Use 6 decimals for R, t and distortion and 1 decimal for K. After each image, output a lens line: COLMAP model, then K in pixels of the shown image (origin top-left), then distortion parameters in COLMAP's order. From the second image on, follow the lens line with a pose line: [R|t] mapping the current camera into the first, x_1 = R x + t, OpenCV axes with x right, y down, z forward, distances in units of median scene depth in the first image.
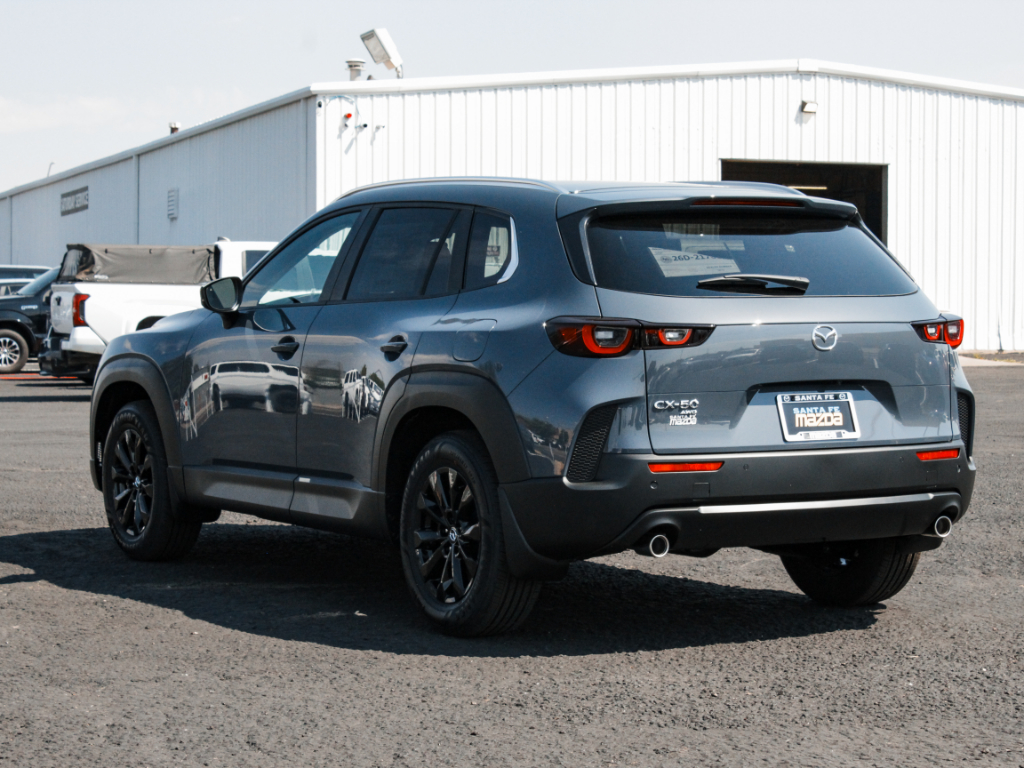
lens RADIAL K [[2280.4, 0, 510.9], [0, 2280.4, 383.9], [0, 0, 1]] dist [0.203296, 0.000000]
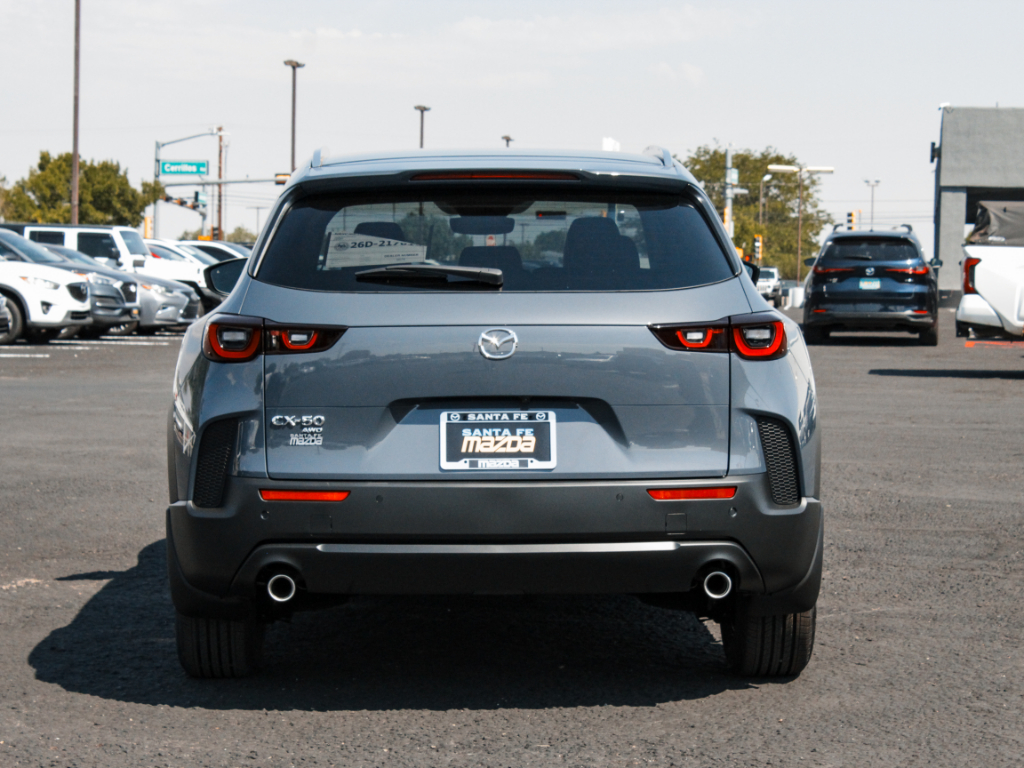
lens RADIAL K [[2517.3, 0, 512.4], [0, 2517.3, 383.0], [0, 0, 1]] dist [0.101348, 0.000000]
pose [[0.877766, 0.026732, -0.478344, 0.564364], [-0.020277, 0.999620, 0.018655, -0.022799], [0.478661, -0.006675, 0.877975, 0.217735]]
